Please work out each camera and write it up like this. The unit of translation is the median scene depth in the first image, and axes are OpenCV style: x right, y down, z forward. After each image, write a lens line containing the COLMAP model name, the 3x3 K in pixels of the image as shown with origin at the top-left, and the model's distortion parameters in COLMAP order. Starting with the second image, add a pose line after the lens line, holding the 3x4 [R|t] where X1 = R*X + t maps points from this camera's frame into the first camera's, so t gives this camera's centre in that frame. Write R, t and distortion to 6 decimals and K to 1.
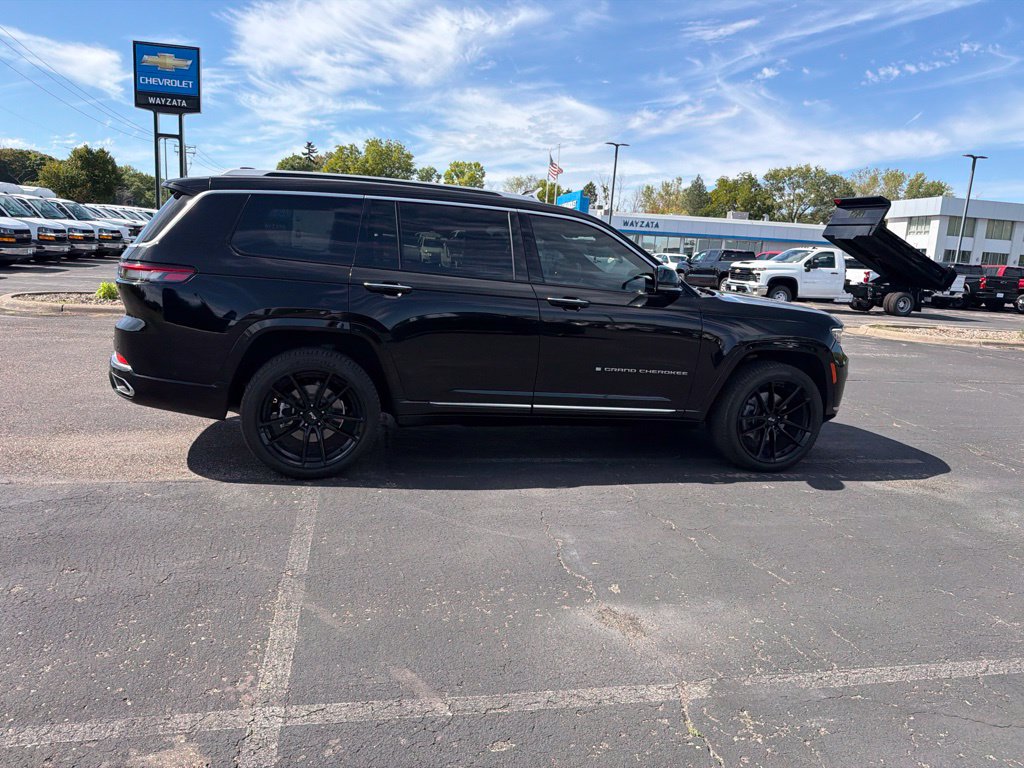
lens RADIAL K [[716.7, 0, 517.0], [0, 716.7, 385.7], [0, 0, 1]] dist [0.051225, -0.073898]
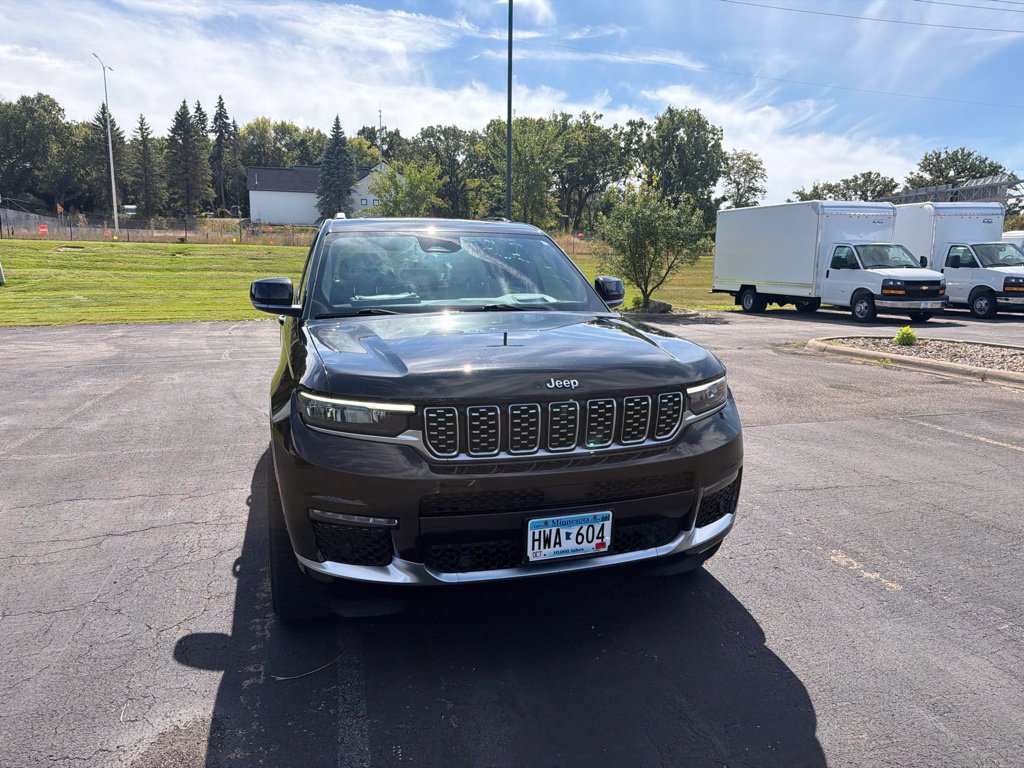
lens RADIAL K [[719.9, 0, 517.0], [0, 719.9, 391.7], [0, 0, 1]] dist [0.028289, -0.035291]
pose [[0.036915, 0.108536, -0.993407, 0.953252], [-0.179258, 0.978679, 0.100266, -0.157557], [0.983109, 0.174375, 0.055584, 1.139576]]
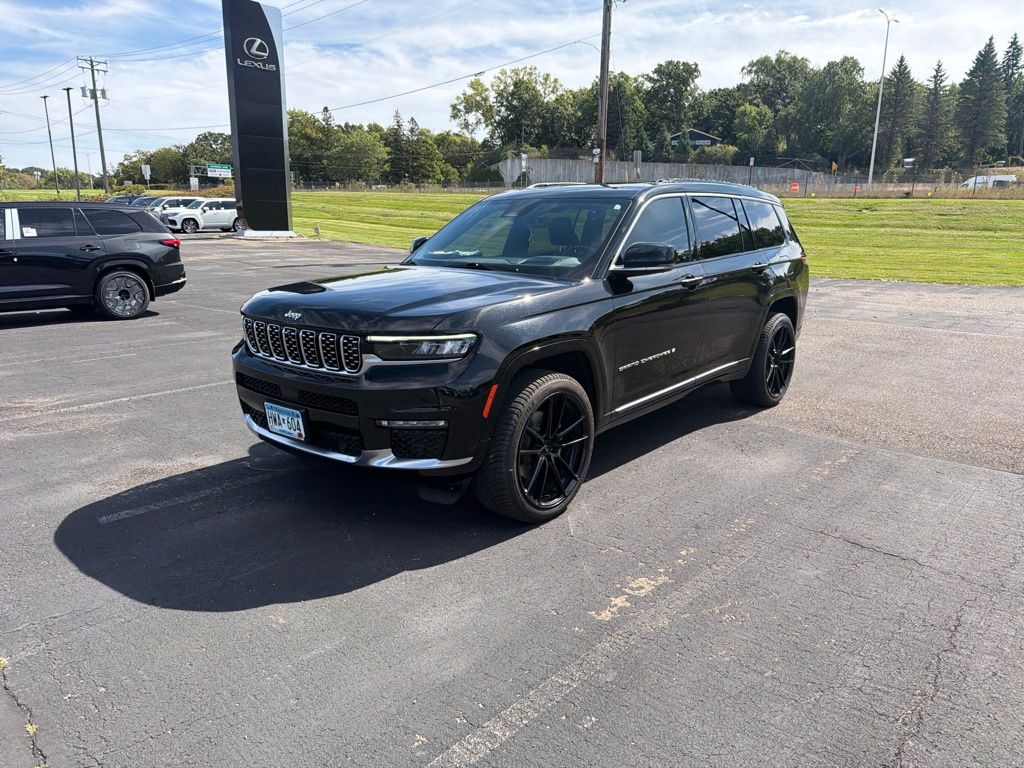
lens RADIAL K [[724.2, 0, 514.4], [0, 724.2, 388.0], [0, 0, 1]] dist [0.015945, -0.020351]
pose [[-0.813832, 0.064617, -0.577496, 0.705017], [-0.163176, 0.928401, 0.333835, -0.321824], [0.557719, 0.365919, -0.745018, 1.857656]]
